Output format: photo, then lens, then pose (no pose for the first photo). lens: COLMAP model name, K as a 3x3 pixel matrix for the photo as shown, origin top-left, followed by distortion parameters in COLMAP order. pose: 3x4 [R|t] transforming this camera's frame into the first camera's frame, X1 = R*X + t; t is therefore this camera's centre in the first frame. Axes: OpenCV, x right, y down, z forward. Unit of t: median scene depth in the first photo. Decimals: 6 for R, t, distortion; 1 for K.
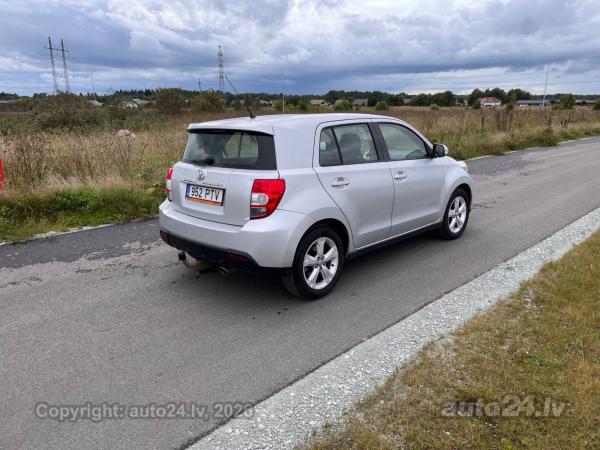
lens RADIAL K [[440.8, 0, 300.0], [0, 440.8, 225.0], [0, 0, 1]] dist [0.073864, -0.103130]
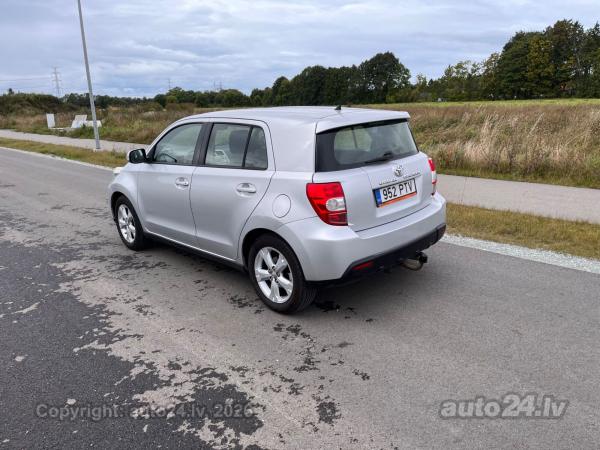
lens RADIAL K [[440.8, 0, 300.0], [0, 440.8, 225.0], [0, 0, 1]] dist [0.073864, -0.103130]
pose [[0.037811, -0.261782, 0.964386, -0.931509], [0.287340, 0.927166, 0.240413, -0.234655], [-0.957082, 0.268017, 0.110278, 0.914022]]
